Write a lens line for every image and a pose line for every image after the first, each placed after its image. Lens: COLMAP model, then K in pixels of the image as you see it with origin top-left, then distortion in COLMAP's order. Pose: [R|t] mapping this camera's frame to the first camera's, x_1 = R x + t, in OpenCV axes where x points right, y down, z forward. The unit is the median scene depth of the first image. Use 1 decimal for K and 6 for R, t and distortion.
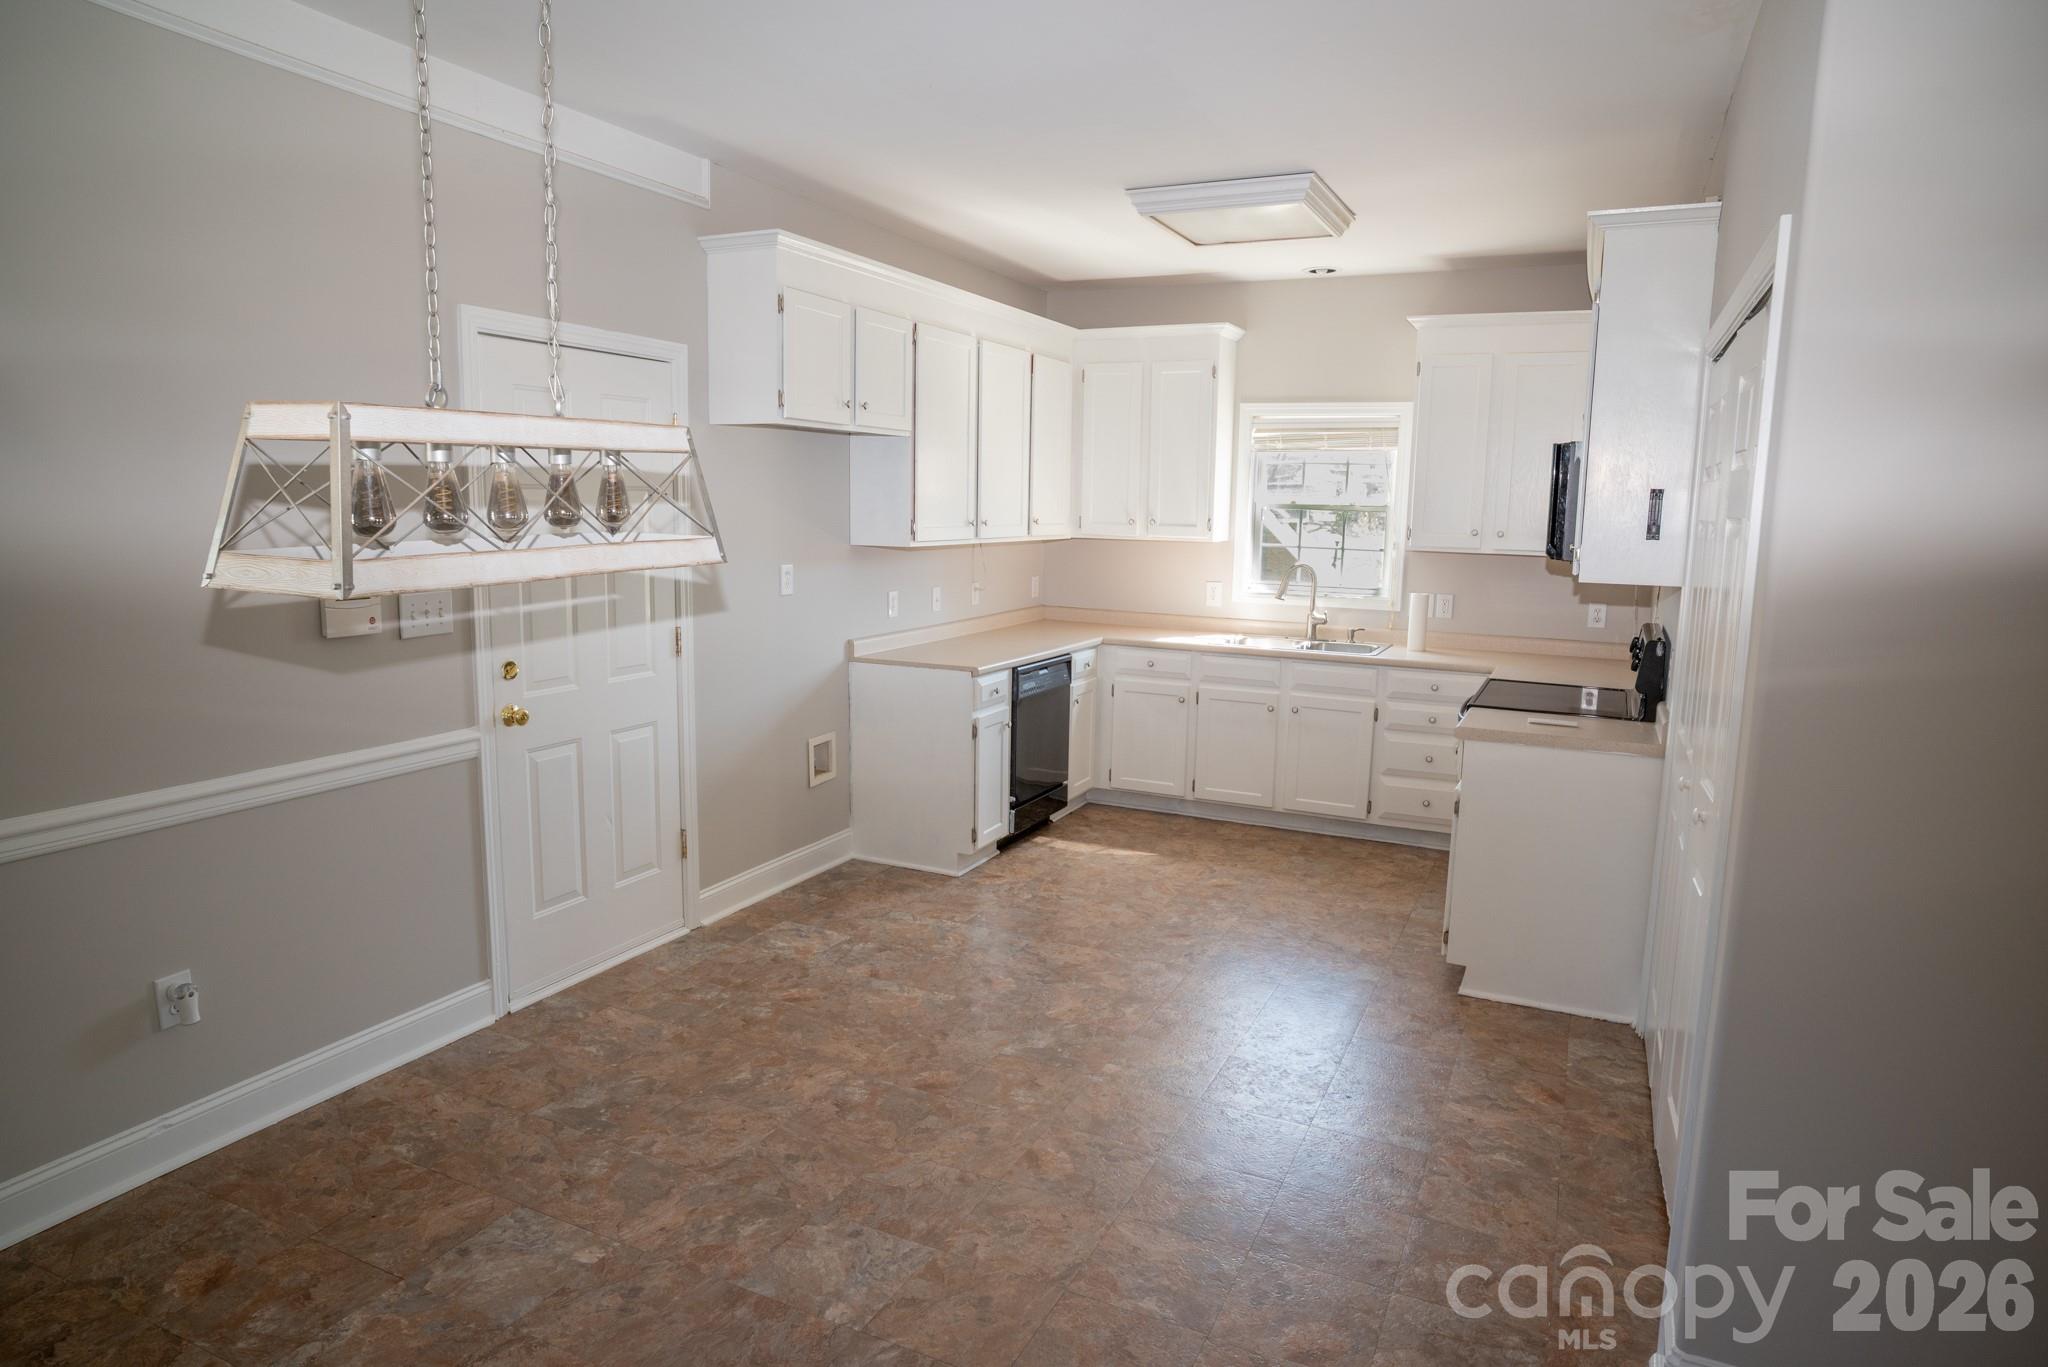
lens RADIAL K [[1180.3, 0, 1008.3], [0, 1180.3, 679.5], [0, 0, 1]] dist [-0.071482, 0.045856]
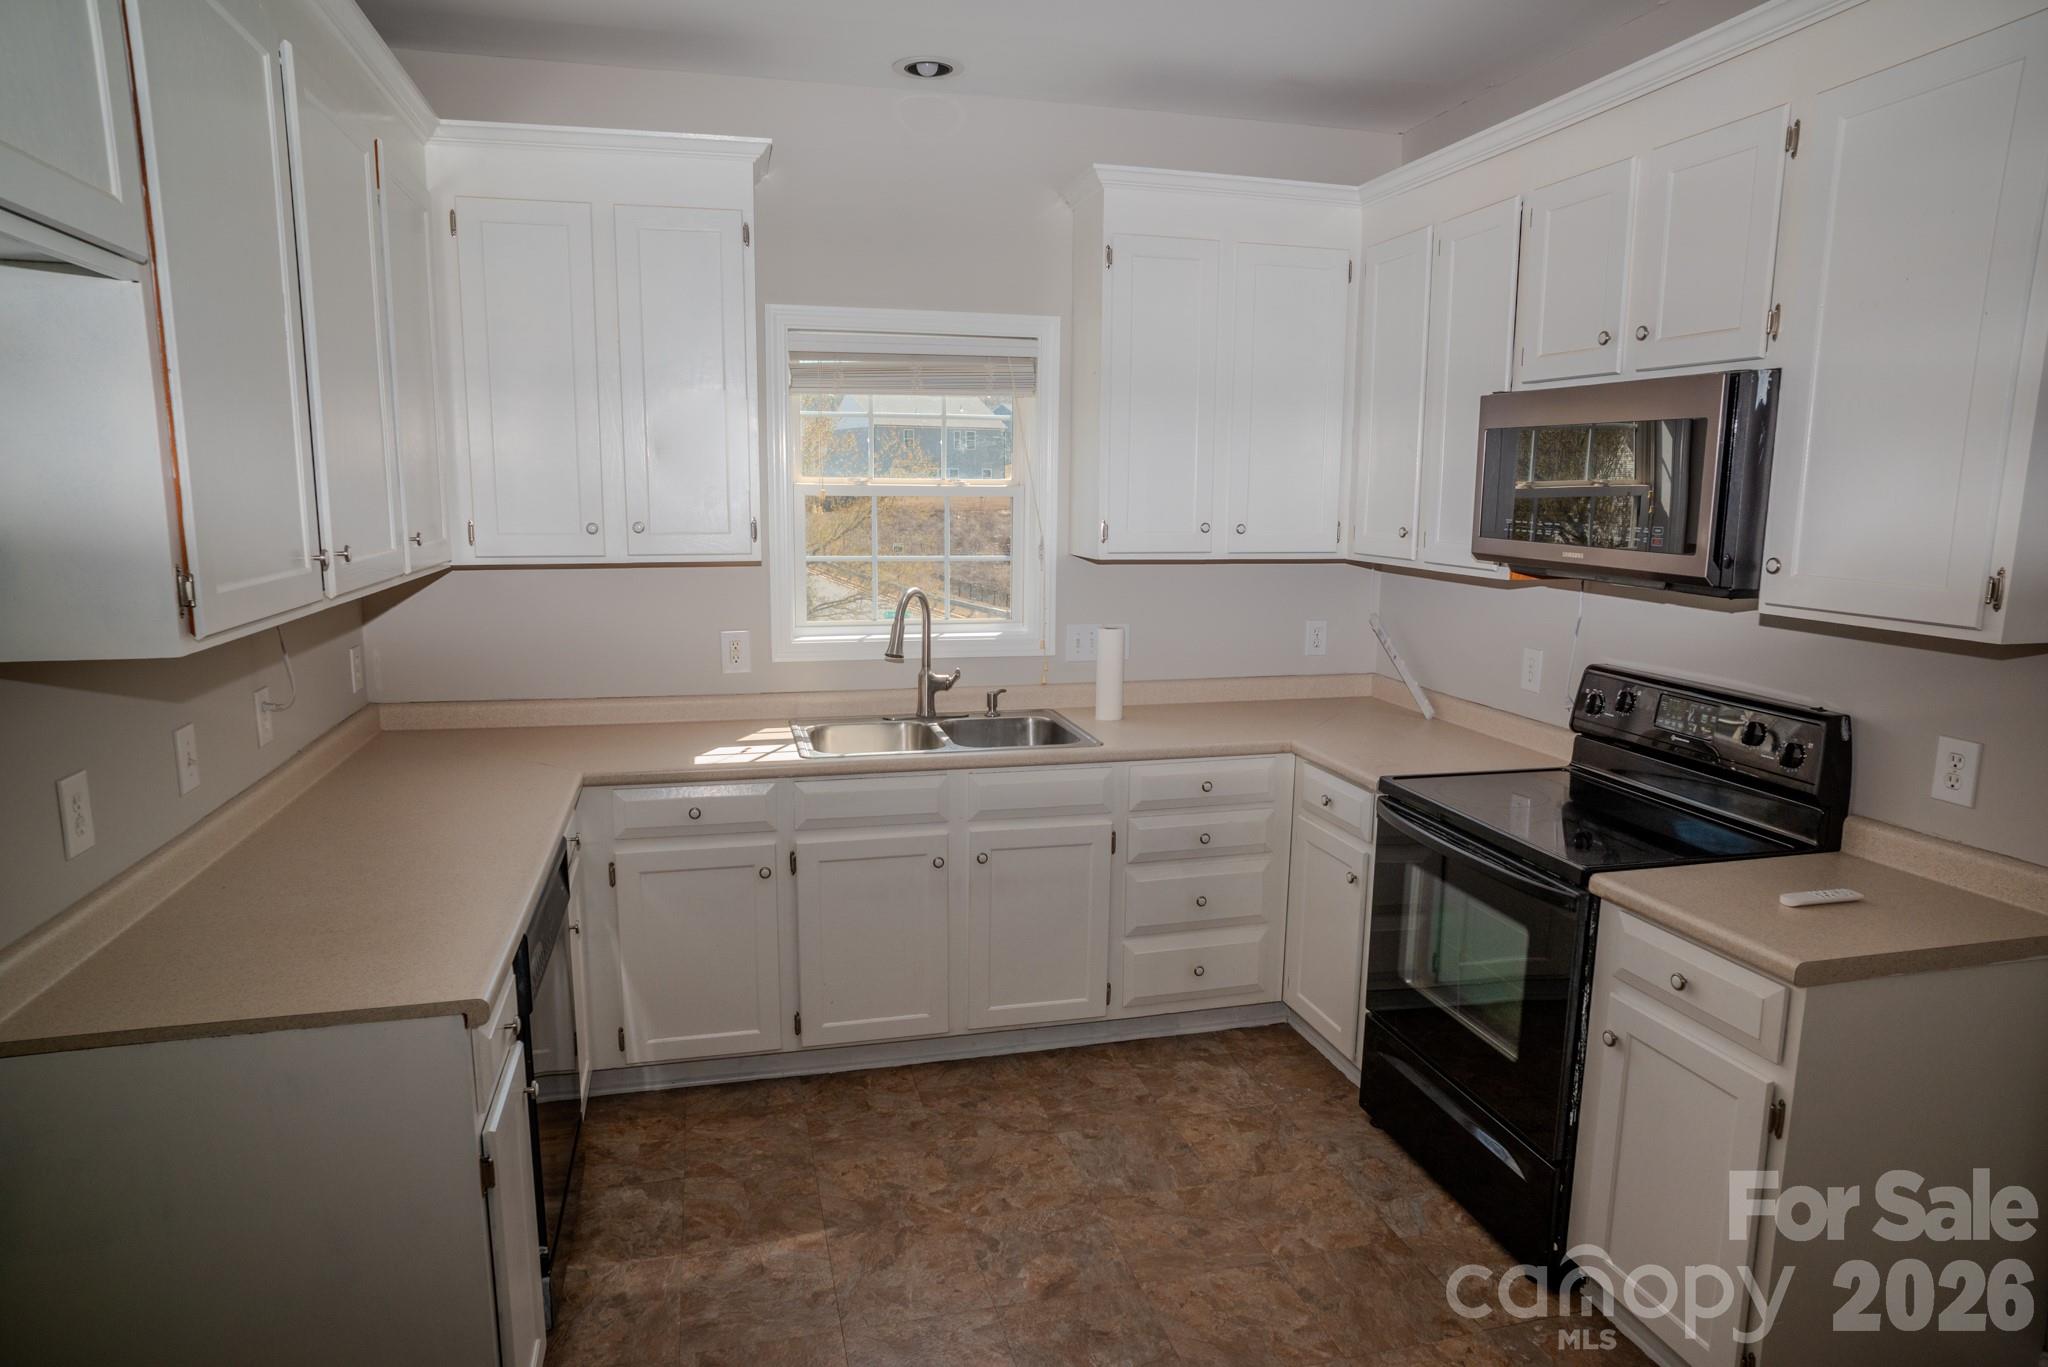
lens RADIAL K [[1196.9, 0, 1016.7], [0, 1196.9, 690.0], [0, 0, 1]] dist [-0.075351, 0.047183]
pose [[0.762314, -0.119109, 0.636153, -0.094162], [0.103119, 0.992716, 0.062300, -0.086767], [-0.638940, 0.018108, 0.769044, 0.556273]]
